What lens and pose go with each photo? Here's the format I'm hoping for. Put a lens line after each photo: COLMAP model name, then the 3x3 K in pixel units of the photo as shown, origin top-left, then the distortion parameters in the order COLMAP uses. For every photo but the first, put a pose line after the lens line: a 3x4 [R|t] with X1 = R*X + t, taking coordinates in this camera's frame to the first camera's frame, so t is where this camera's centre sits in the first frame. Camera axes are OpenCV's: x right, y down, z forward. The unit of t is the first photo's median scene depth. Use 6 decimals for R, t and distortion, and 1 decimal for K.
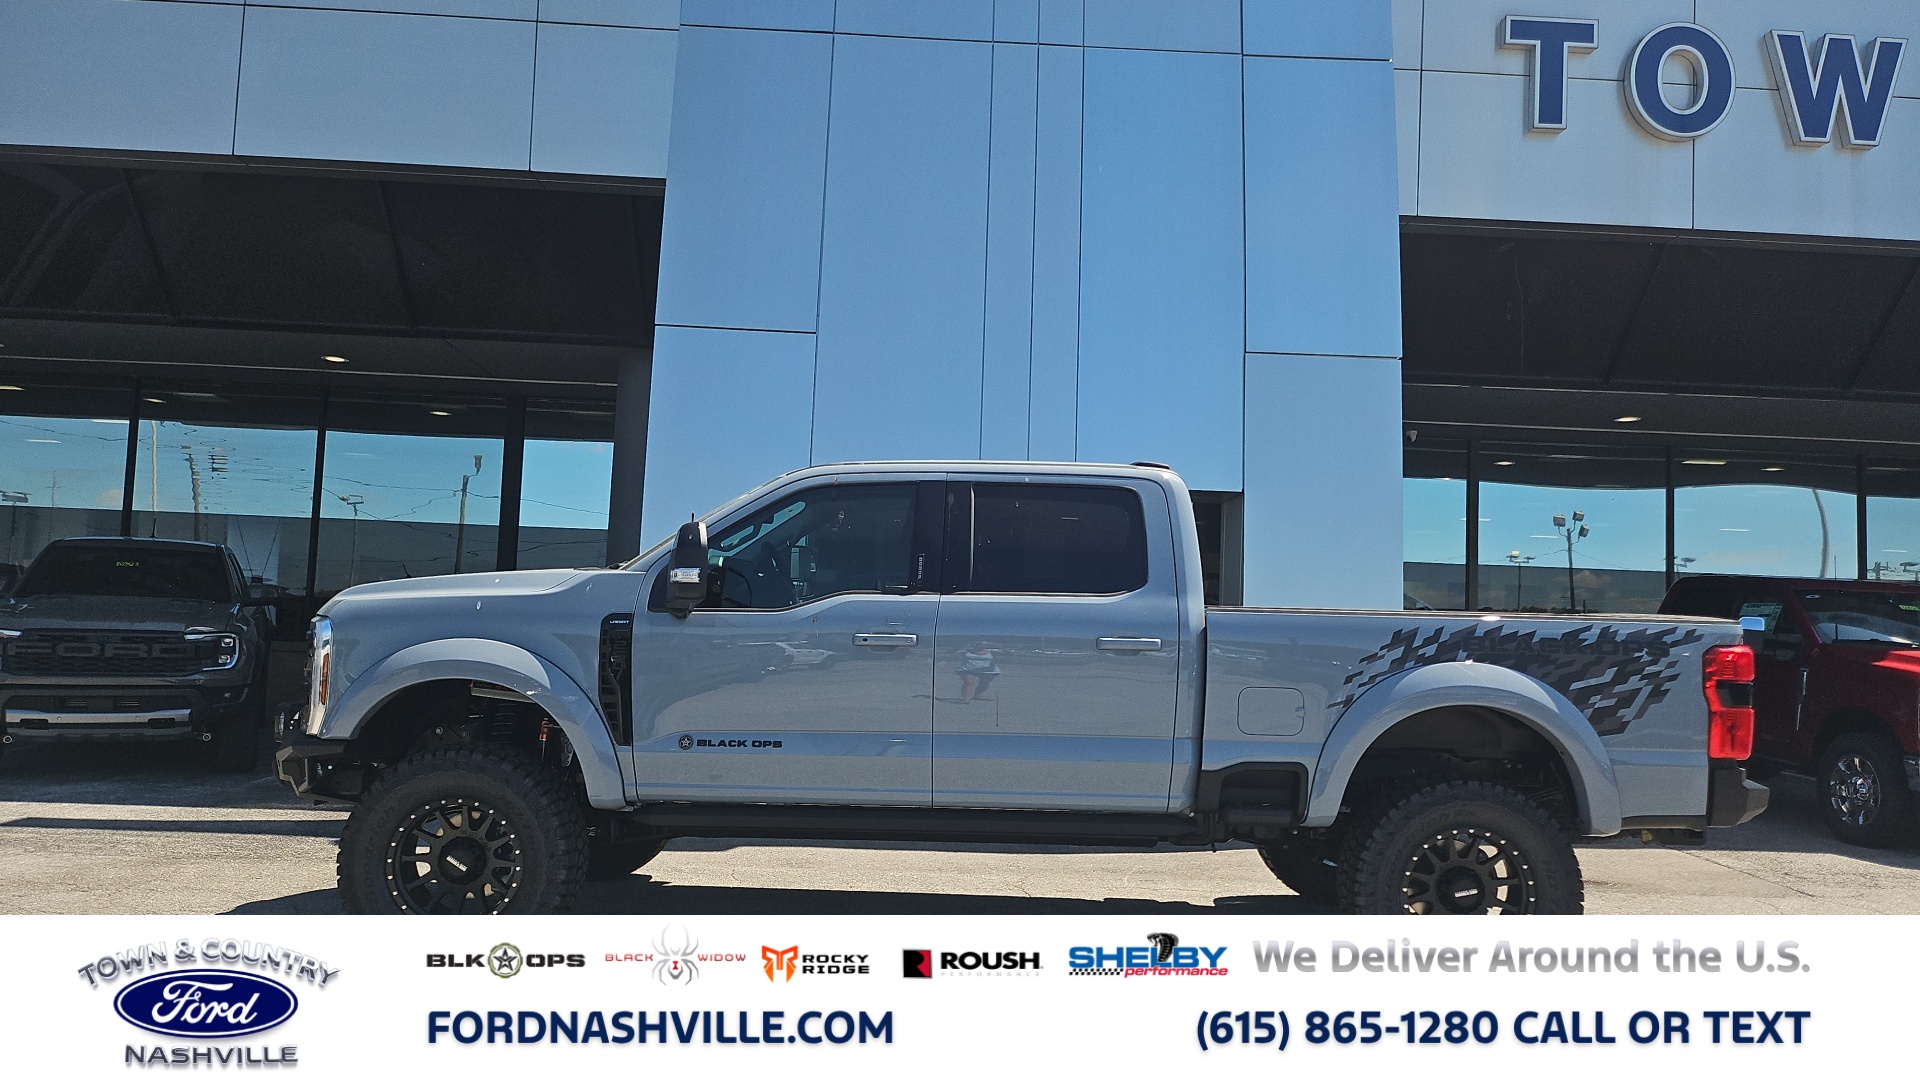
lens RADIAL K [[1355.9, 0, 971.6], [0, 1355.9, 557.9], [0, 0, 1]] dist [0.060285, -0.055404]
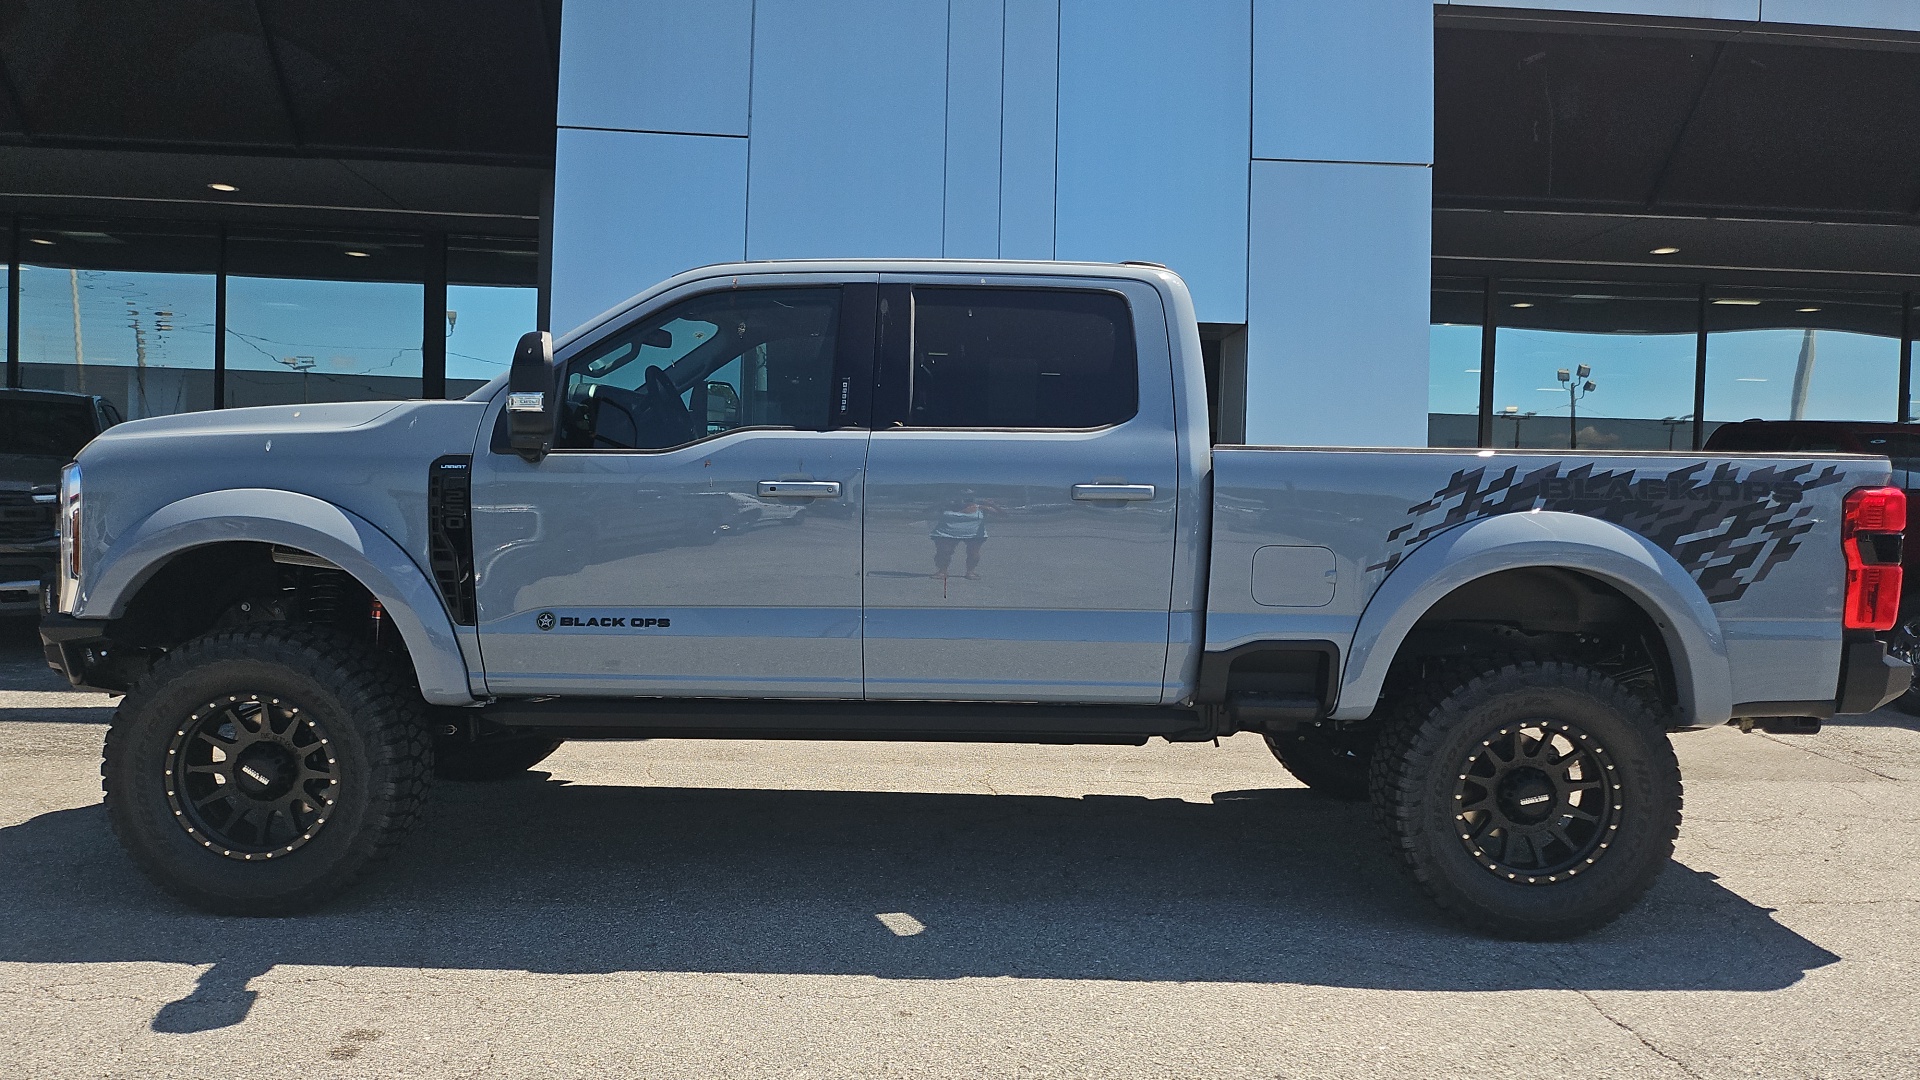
lens RADIAL K [[1355.9, 0, 972.3], [0, 1355.9, 554.3], [0, 0, 1]] dist [0.060285, -0.055404]
pose [[0.999921, -0.007030, 0.010417, 0.026304], [0.006004, 0.995418, 0.095431, 0.024084], [-0.011040, -0.095361, 0.995382, 0.220268]]
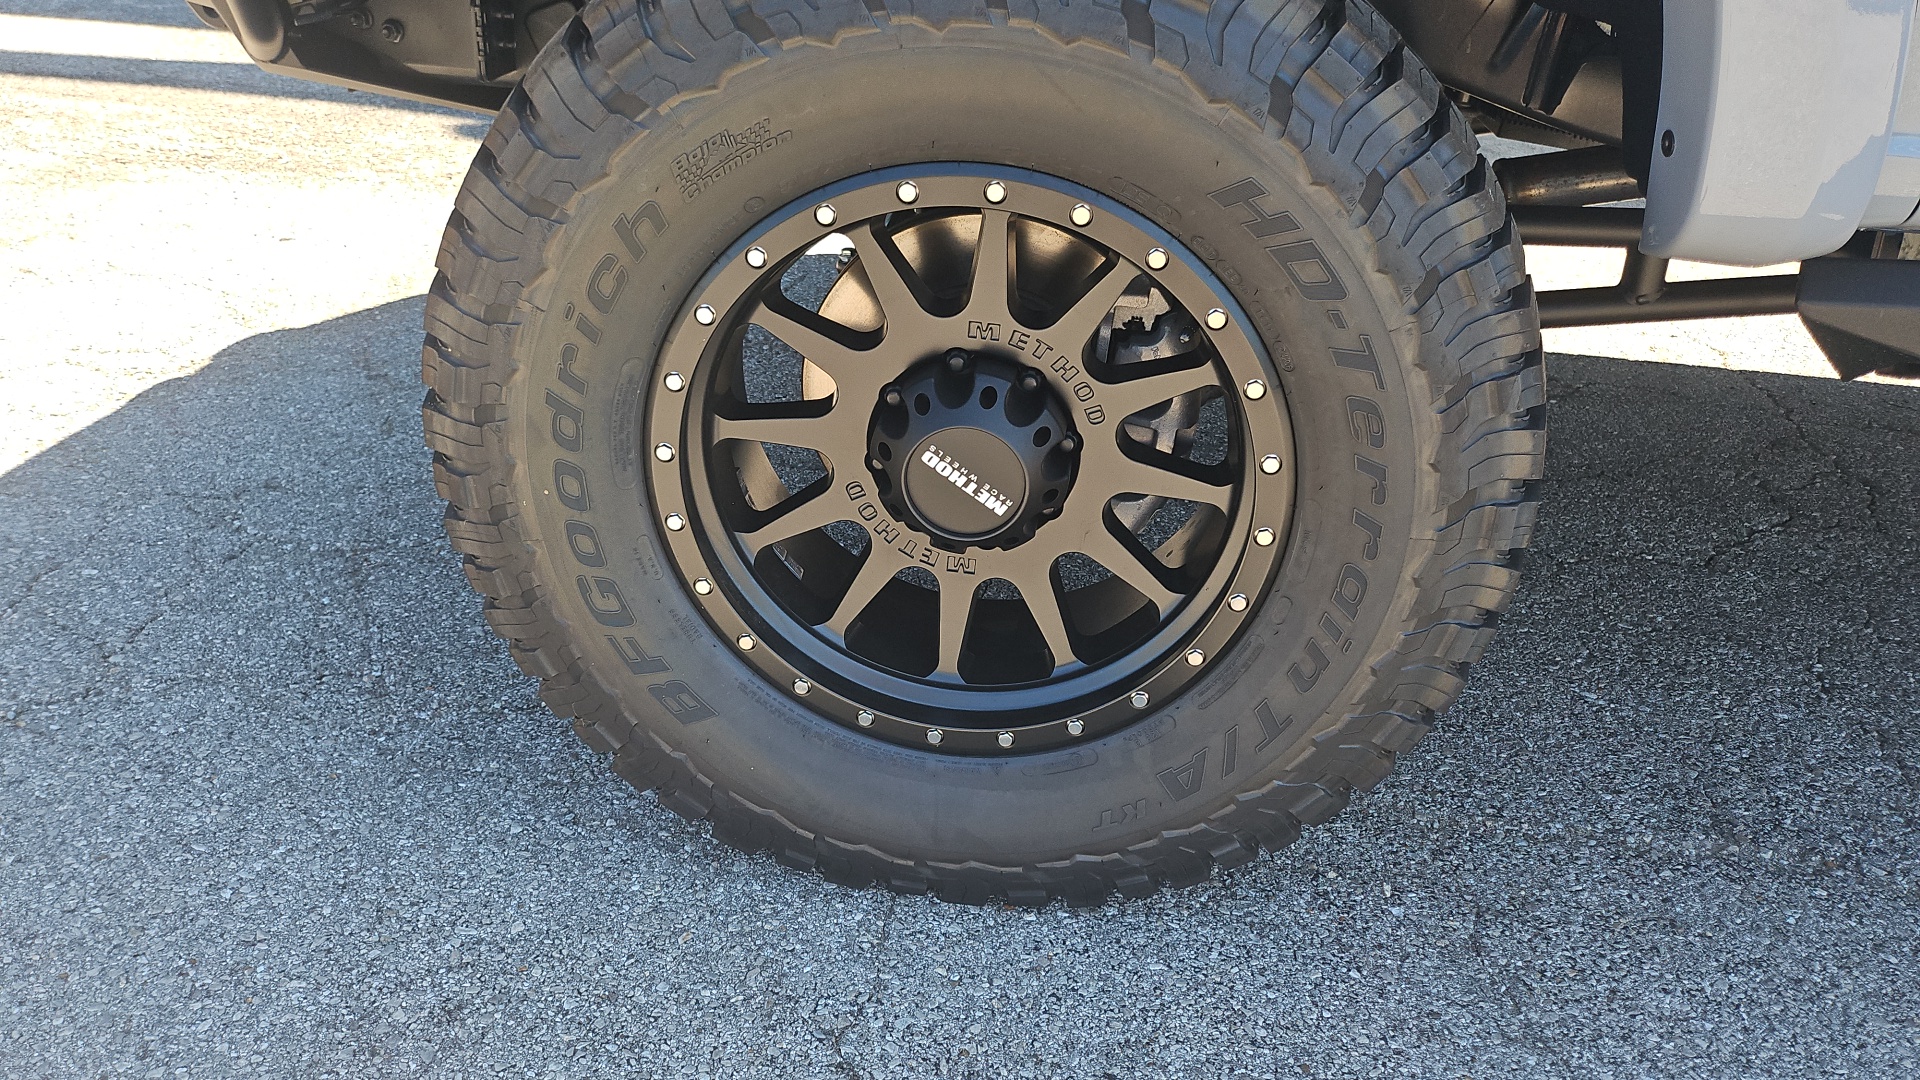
lens RADIAL K [[1355.9, 0, 966.7], [0, 1355.9, 538.6], [0, 0, 1]] dist [0.060285, -0.055404]
pose [[0.993673, 0.078013, -0.080796, -0.350960], [-0.026628, 0.862520, 0.505322, 0.121750], [0.109110, -0.499973, 0.859140, 0.798194]]
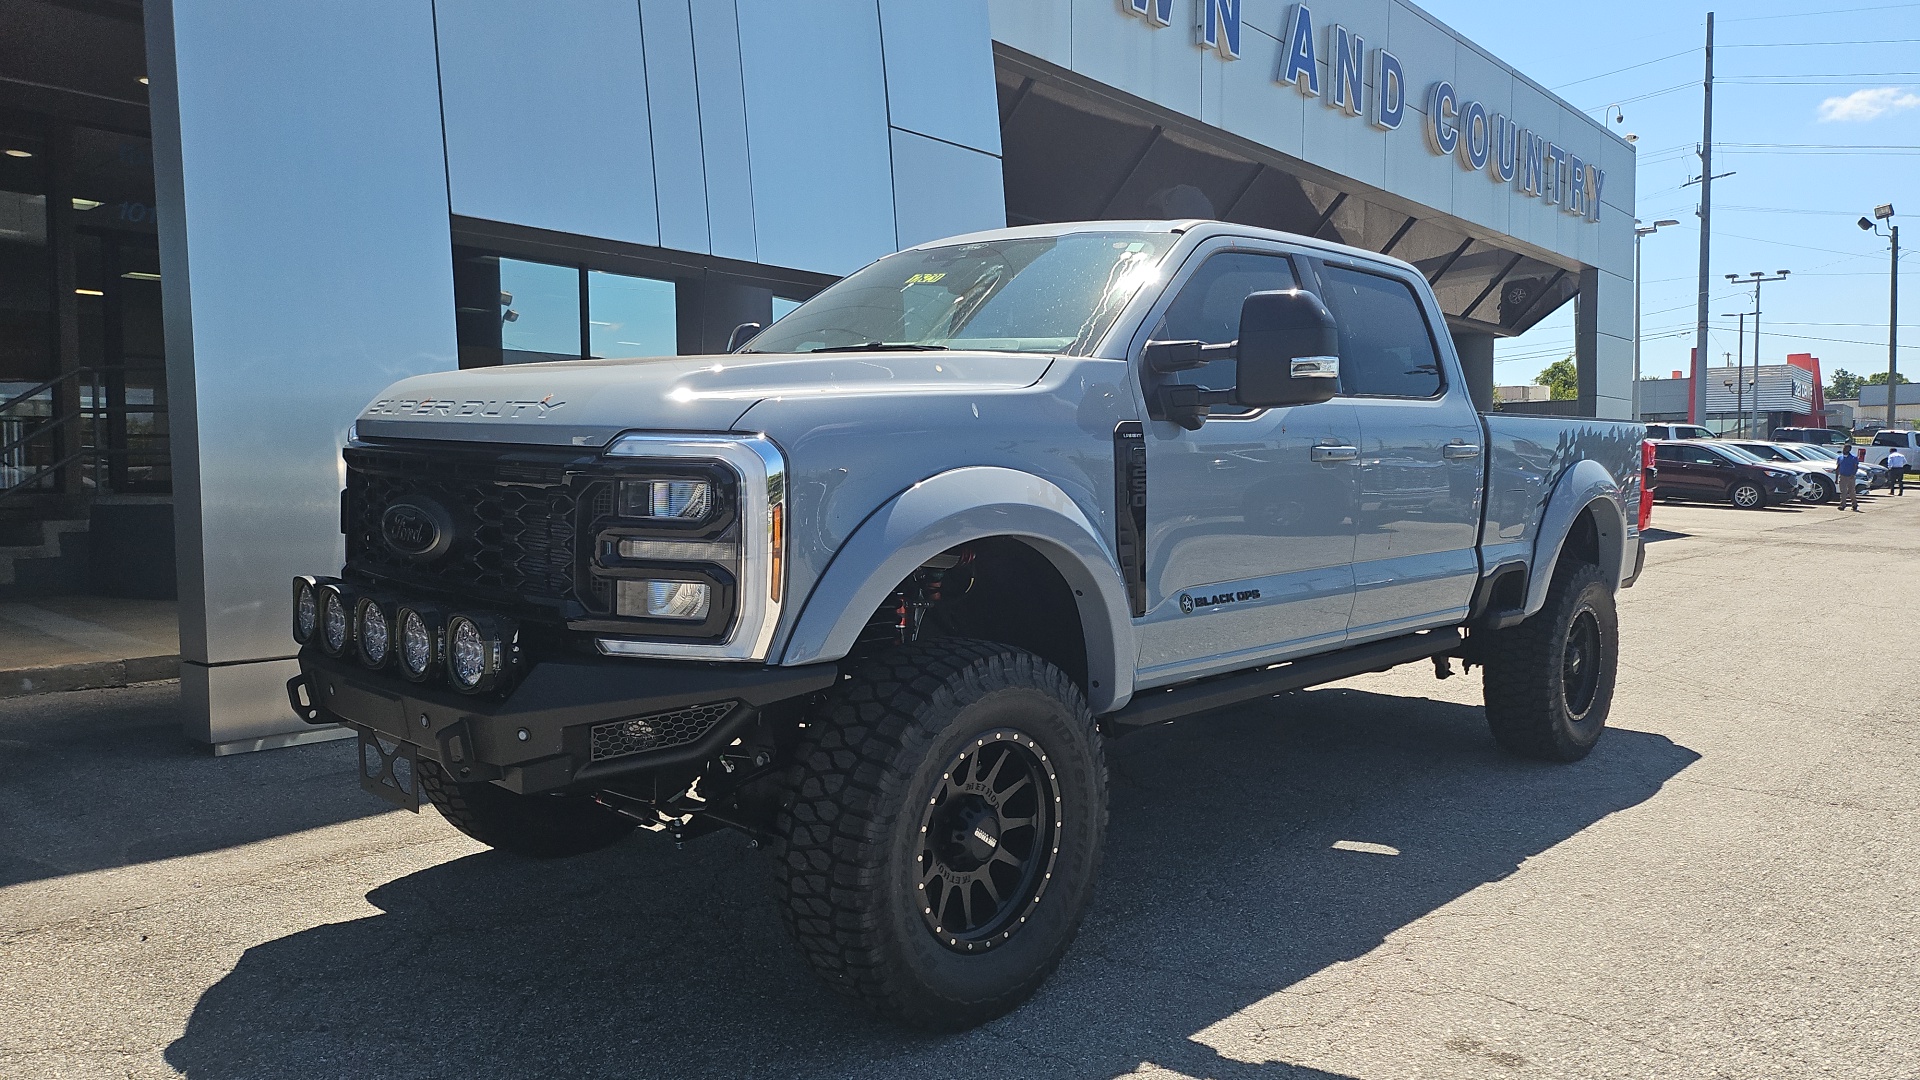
lens RADIAL K [[1355.9, 0, 970.3], [0, 1355.9, 551.4], [0, 0, 1]] dist [0.060285, -0.055404]
pose [[0.684317, -0.076446, 0.725166, -0.791971], [-0.034826, 0.989928, 0.137221, 0.014587], [-0.728353, -0.119158, 0.674762, 0.599715]]
